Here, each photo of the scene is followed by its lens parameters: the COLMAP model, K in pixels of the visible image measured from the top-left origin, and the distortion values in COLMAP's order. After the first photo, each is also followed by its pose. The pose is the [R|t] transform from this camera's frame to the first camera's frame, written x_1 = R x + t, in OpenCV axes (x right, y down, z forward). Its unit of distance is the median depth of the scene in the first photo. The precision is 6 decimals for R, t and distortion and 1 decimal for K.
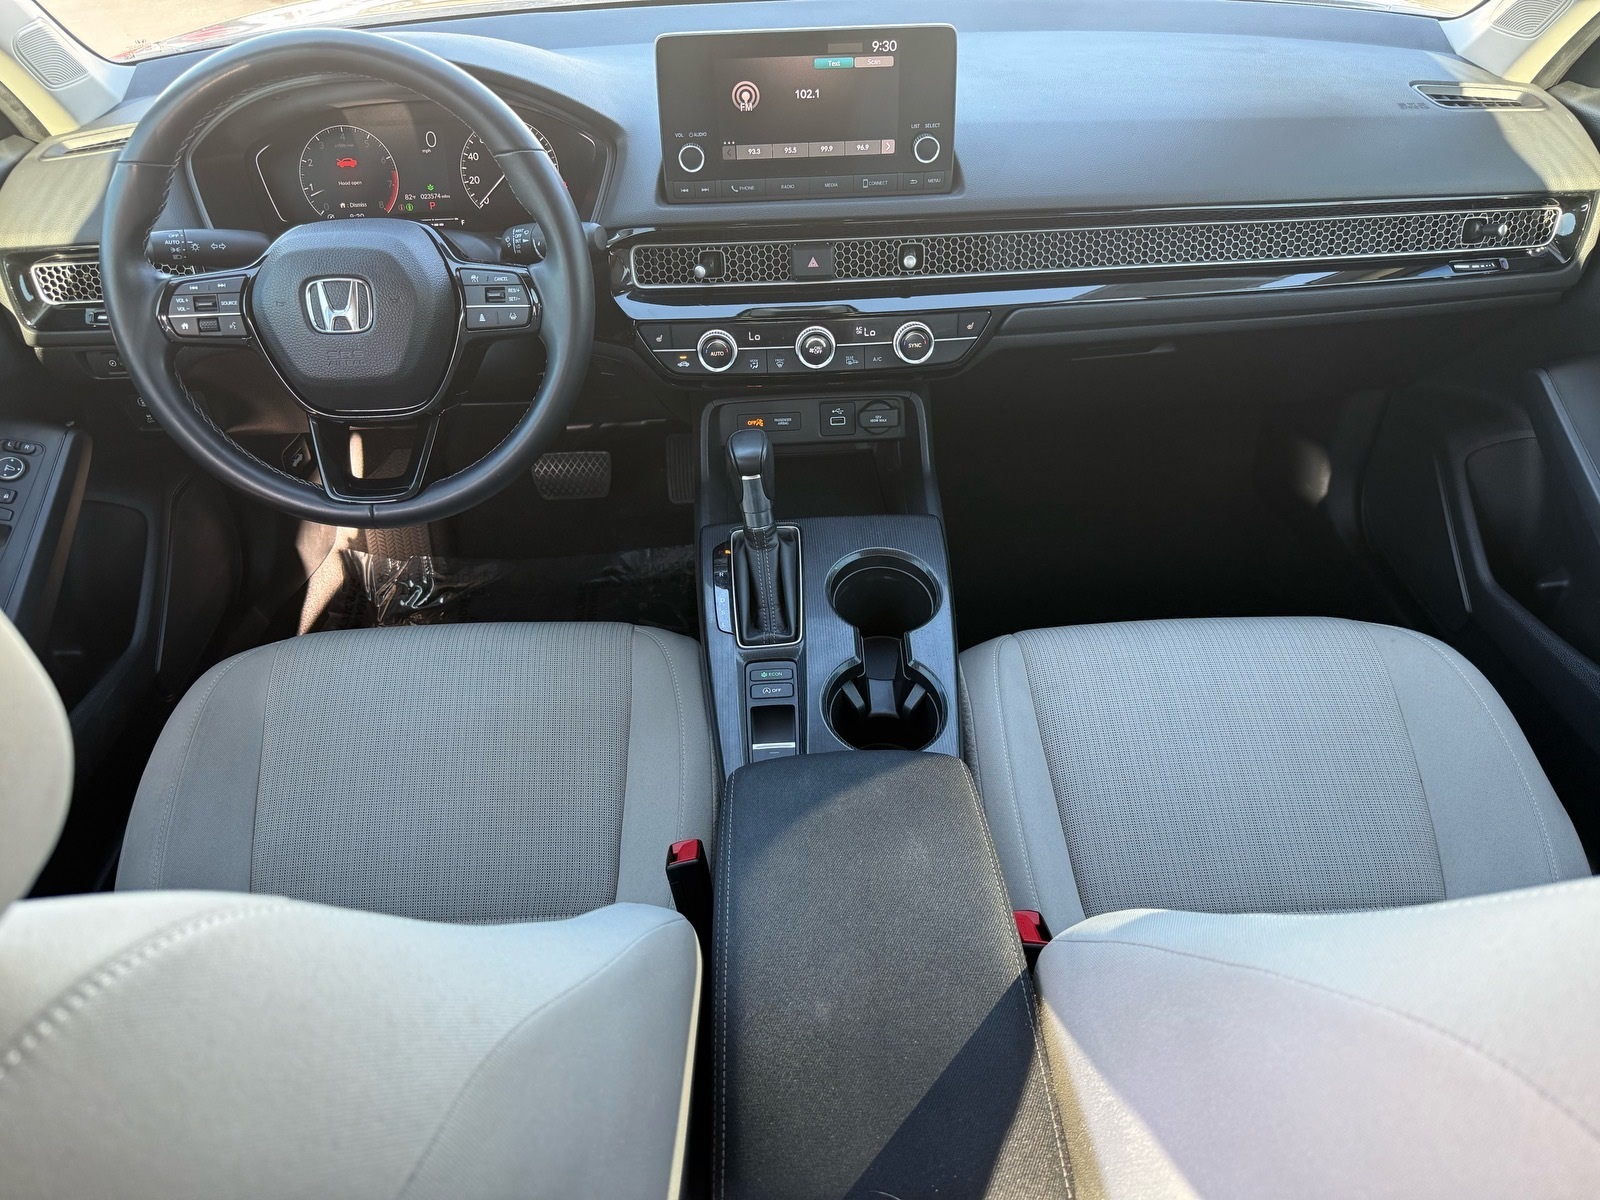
lens RADIAL K [[1134.7, 0, 791.6], [0, 1134.7, 606.7], [0, 0, 1]] dist [0.048115, -0.057603]
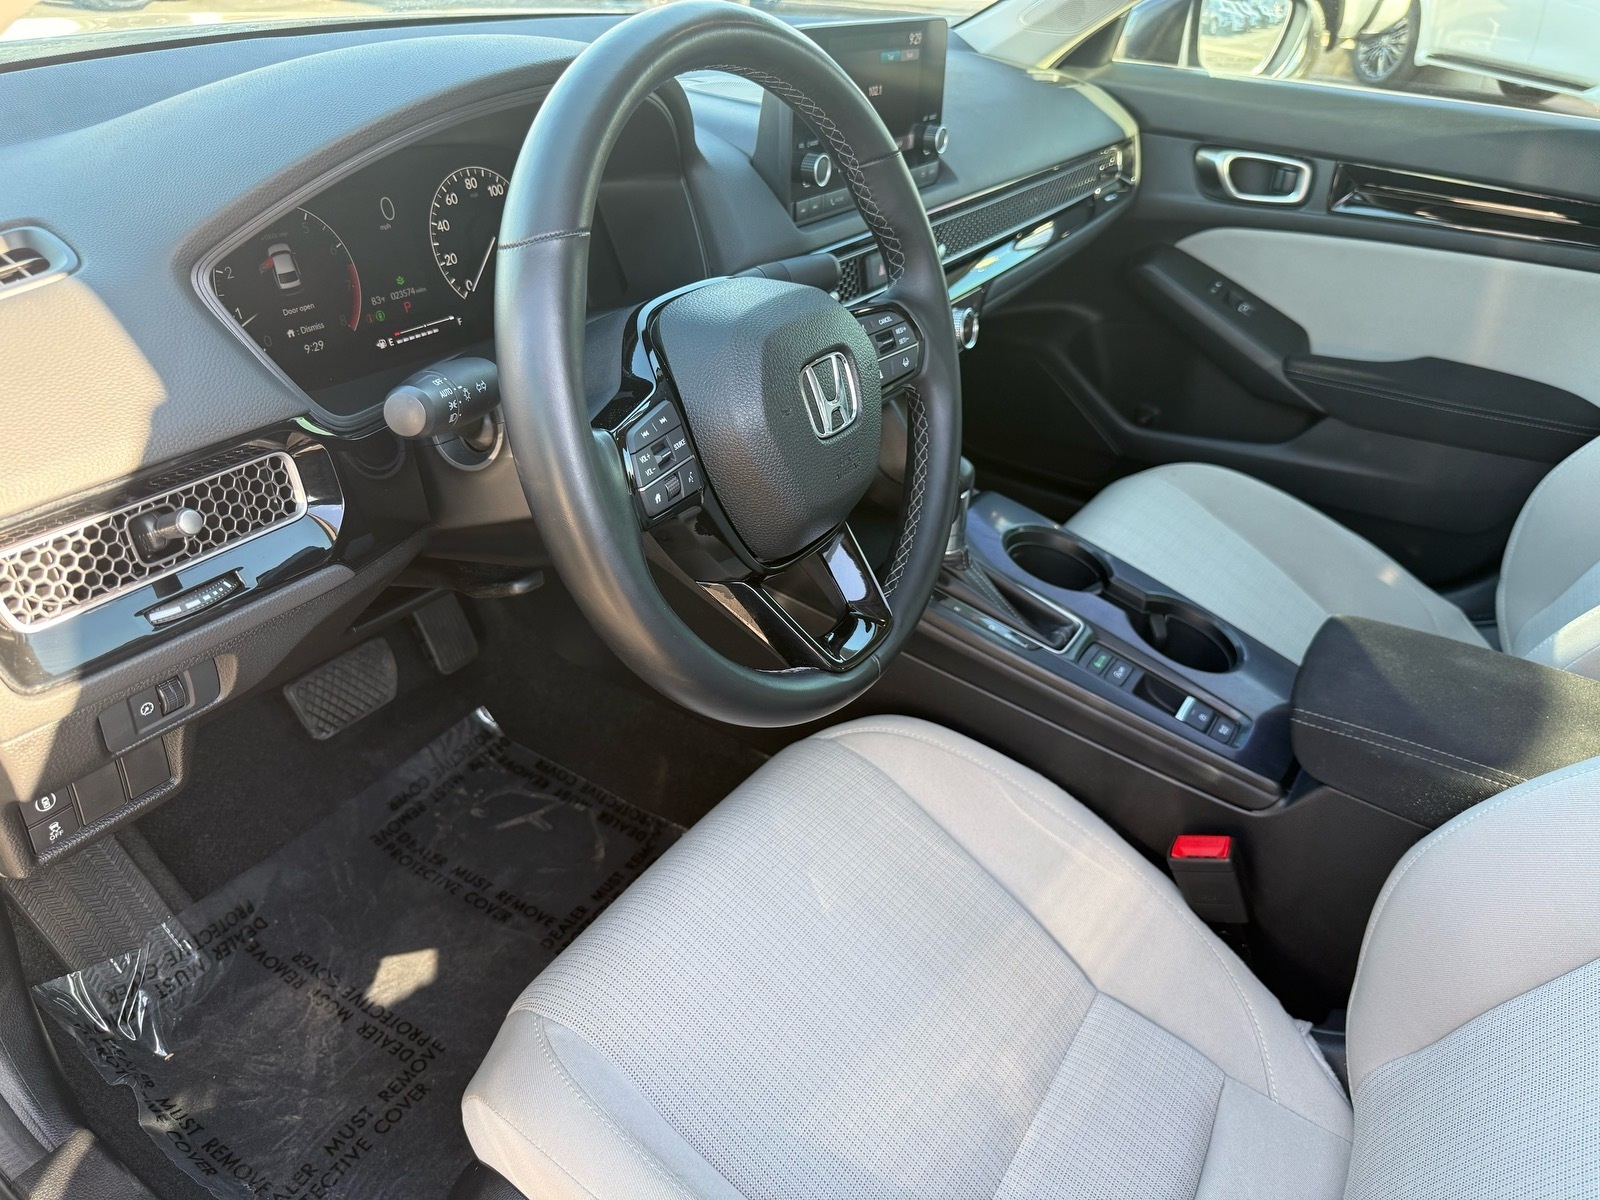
lens RADIAL K [[1134.7, 0, 794.5], [0, 1134.7, 597.8], [0, 0, 1]] dist [0.048115, -0.057603]
pose [[0.568724, -0.372728, 0.733230, -0.806772], [0.422505, 0.897222, 0.128378, -0.209000], [-0.705721, 0.236782, 0.667752, 0.484541]]
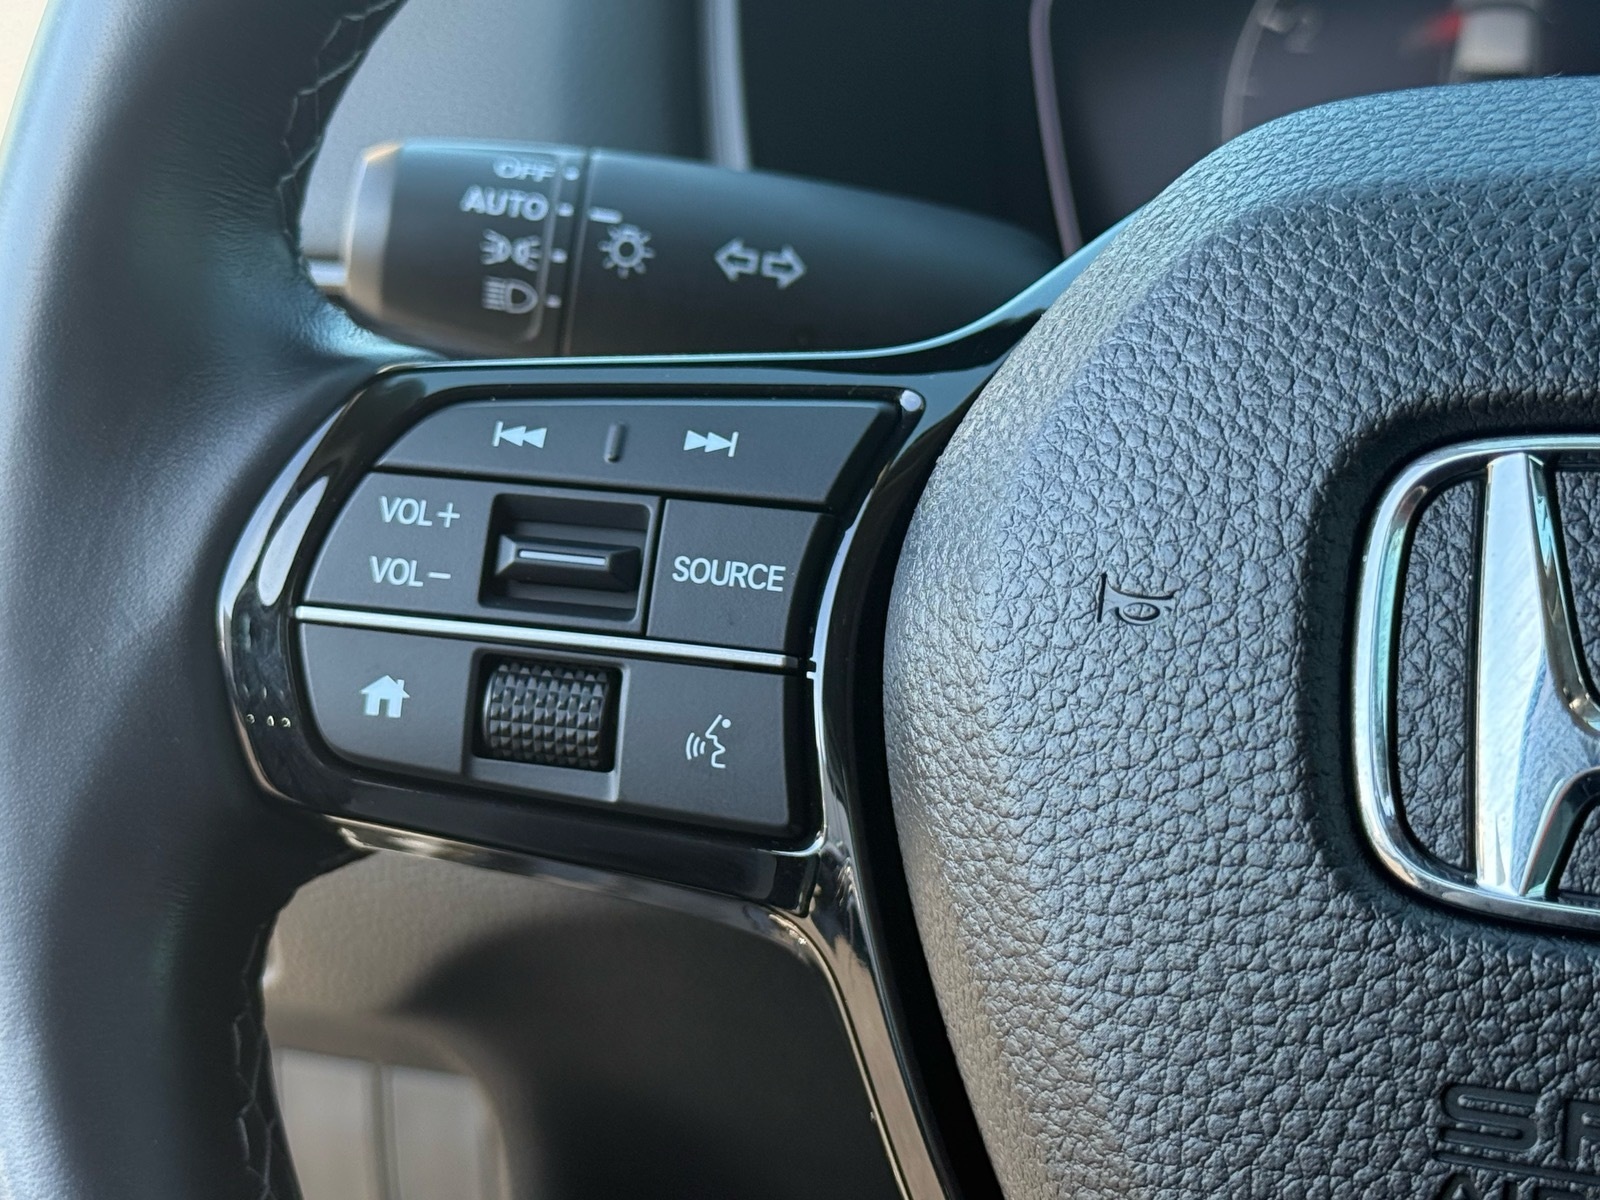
lens RADIAL K [[3117.3, 0, 743.1], [0, 3117.3, 566.7], [0, 0, 1]] dist [0.192615, 0.000000]
pose [[0.892474, 0.112608, -0.436818, -0.287245], [-0.260199, 0.919523, -0.294575, -0.138980], [0.368493, 0.376560, 0.849950, 0.600668]]
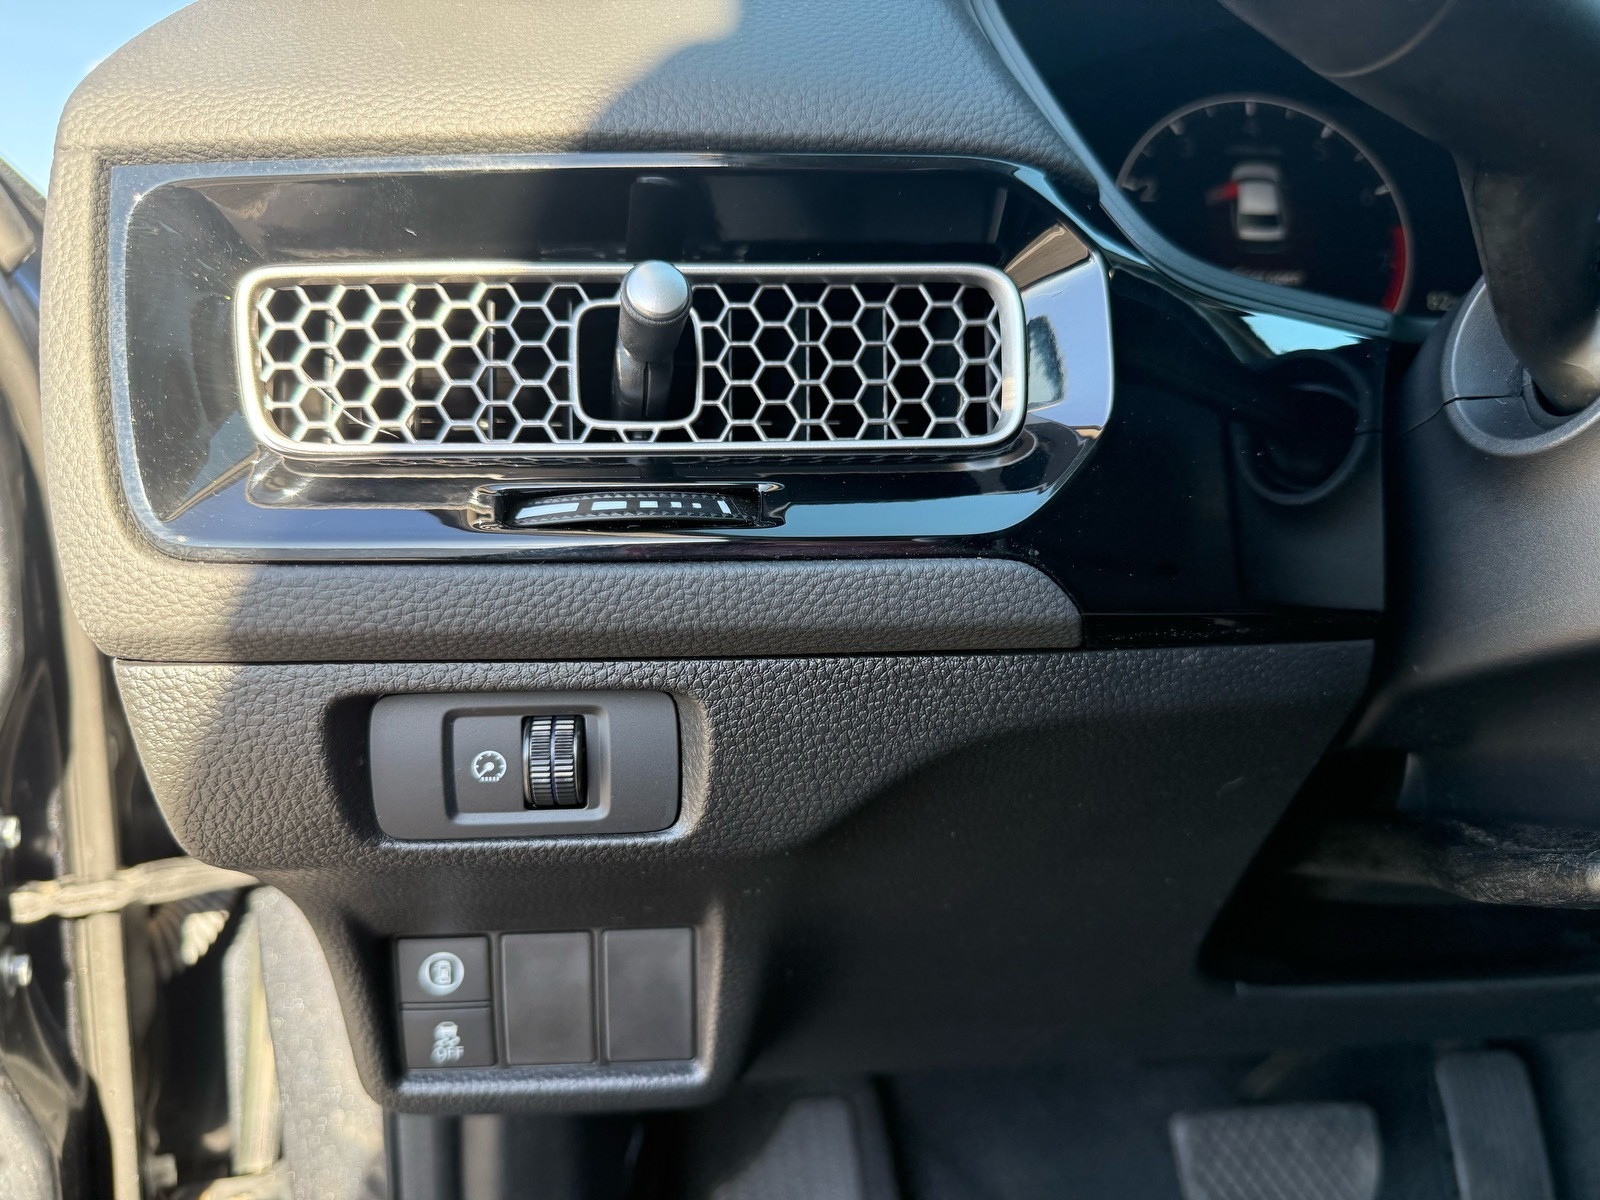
lens RADIAL K [[1182.4, 0, 810.7], [0, 1182.4, 597.7], [0, 0, 1]] dist [-0.004433, -0.005565]
pose [[0.999249, 0.015847, 0.035347, -0.566718], [0.002440, 0.884933, -0.465711, -0.149048], [-0.038660, 0.465448, 0.884230, 0.831031]]
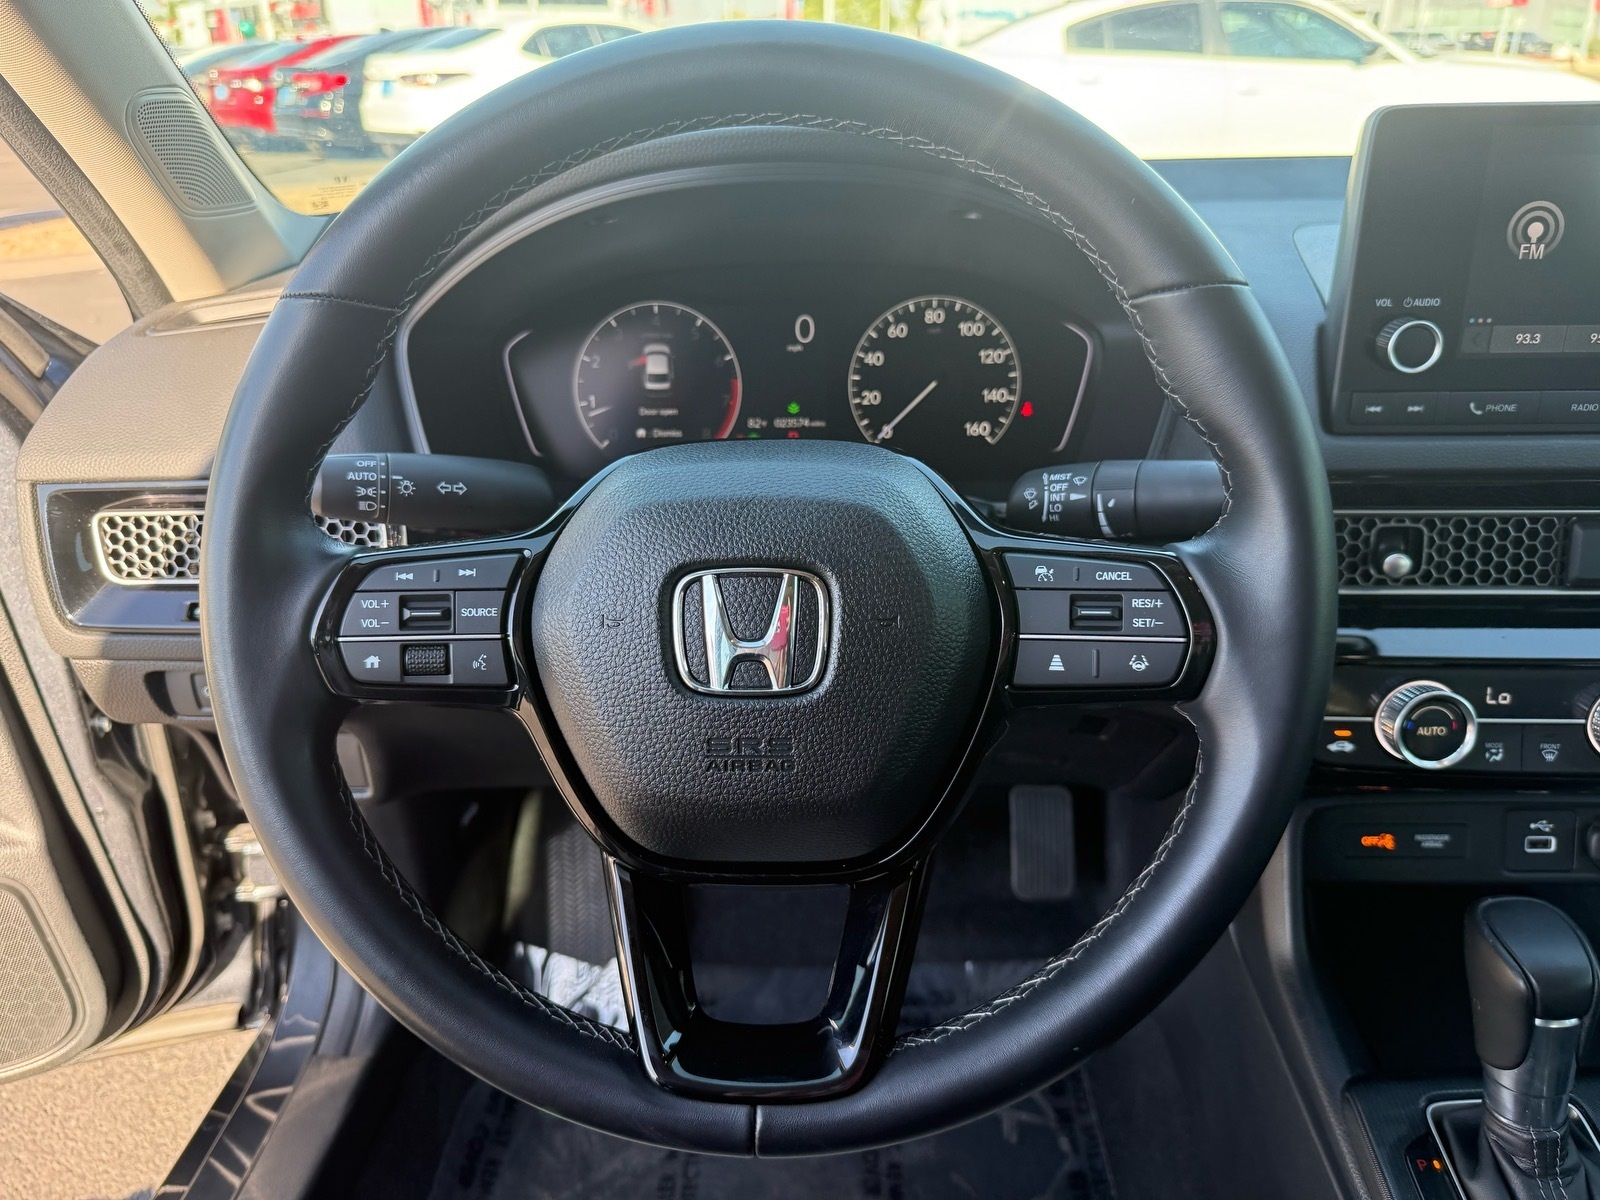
lens RADIAL K [[1134.7, 0, 799.2], [0, 1134.7, 621.3], [0, 0, 1]] dist [0.048115, -0.057603]
pose [[0.996201, 0.040562, -0.077055, -0.288876], [-0.056362, 0.974879, -0.215487, -0.150516], [0.066379, 0.219011, 0.973462, 0.507345]]
